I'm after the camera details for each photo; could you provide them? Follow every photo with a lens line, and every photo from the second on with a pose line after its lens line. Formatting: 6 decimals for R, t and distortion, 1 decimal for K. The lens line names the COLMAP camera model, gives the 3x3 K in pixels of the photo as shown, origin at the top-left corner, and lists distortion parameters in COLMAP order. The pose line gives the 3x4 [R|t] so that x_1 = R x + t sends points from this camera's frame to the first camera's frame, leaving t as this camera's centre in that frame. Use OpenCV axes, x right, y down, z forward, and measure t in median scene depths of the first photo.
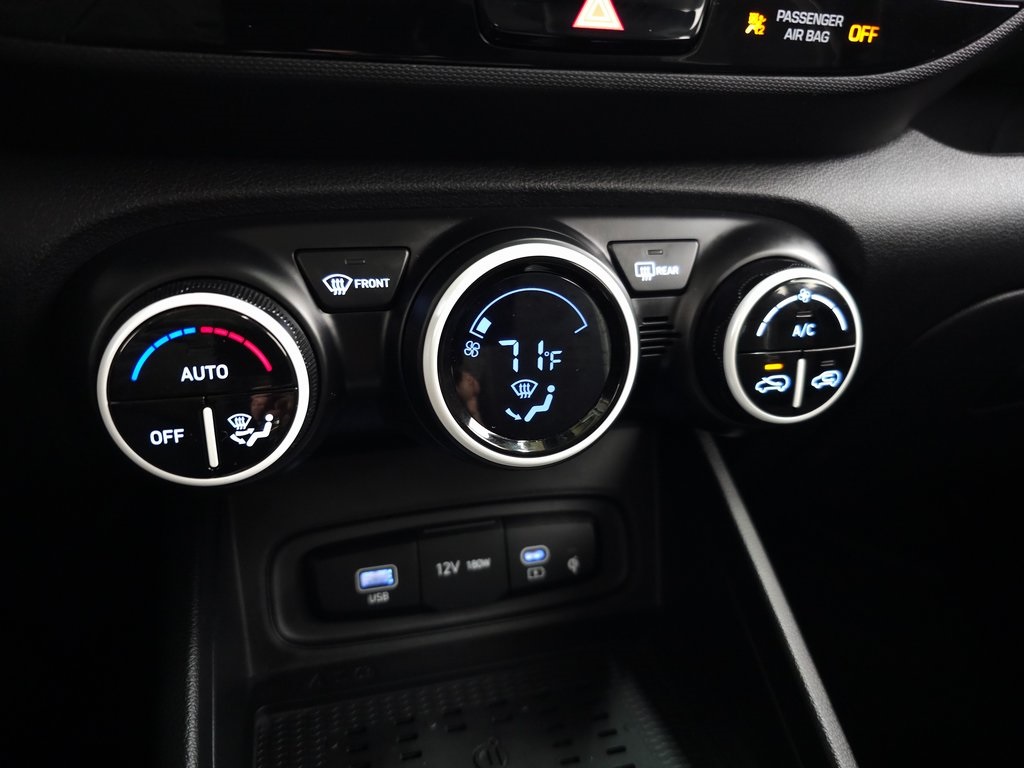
lens RADIAL K [[738.9, 0, 508.7], [0, 738.9, 385.8], [0, 0, 1]] dist [0.005674, -0.033784]
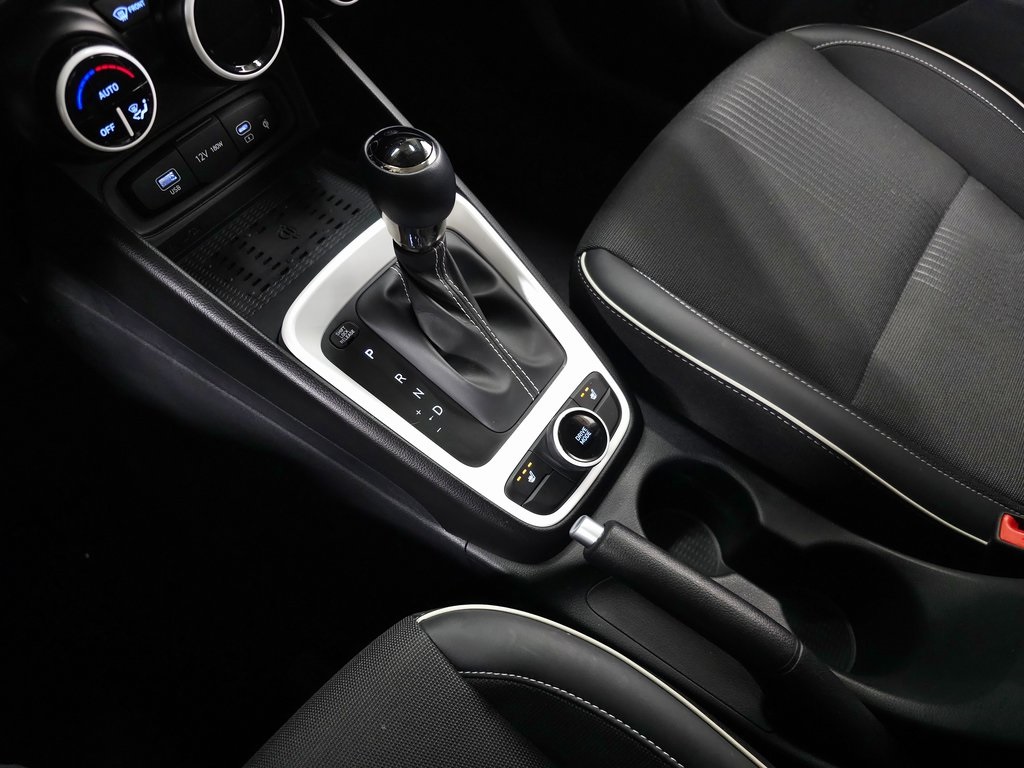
lens RADIAL K [[678.7, 0, 512.0], [0, 678.7, 384.0], [0, 0, 1]] dist [0.061696, -0.091408]
pose [[0.771764, -0.534824, 0.344013, -0.493598], [0.225122, 0.735729, 0.638767, -0.288940], [-0.594728, -0.415532, 0.688210, -0.969367]]
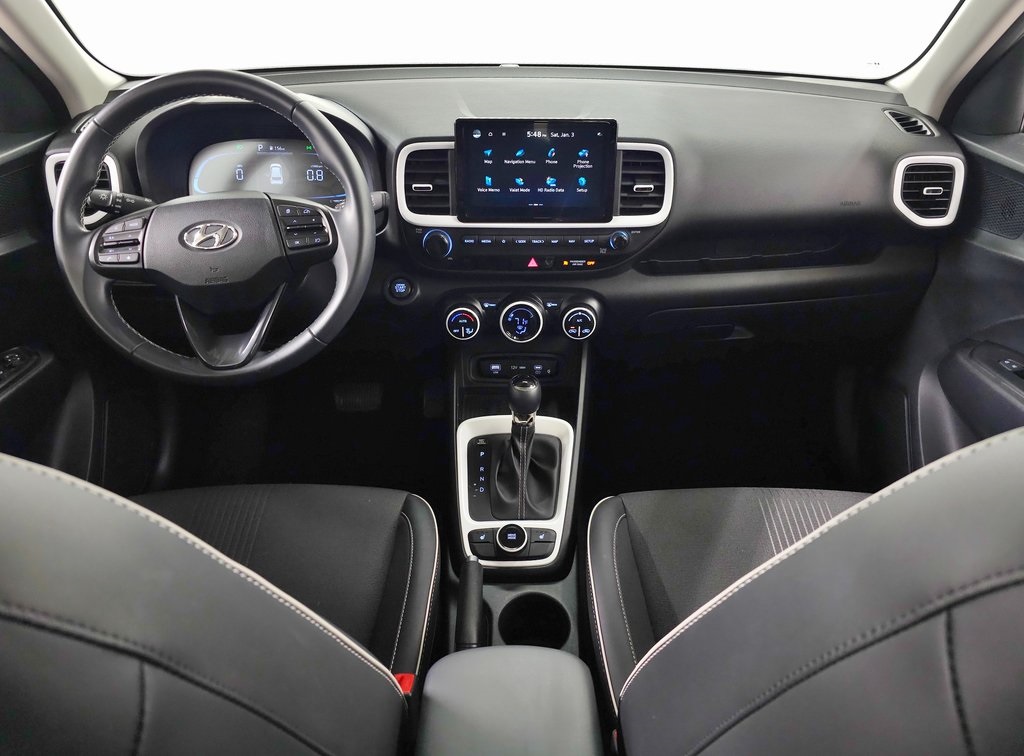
lens RADIAL K [[681.7, 0, 511.4], [0, 681.7, 383.1], [0, 0, 1]] dist [0.058115, -0.069039]
pose [[0.964159, 0.118962, -0.237163, 1.058817], [-0.076649, 0.980625, 0.180278, -0.435525], [0.254014, -0.155638, 0.954596, -3.358937]]
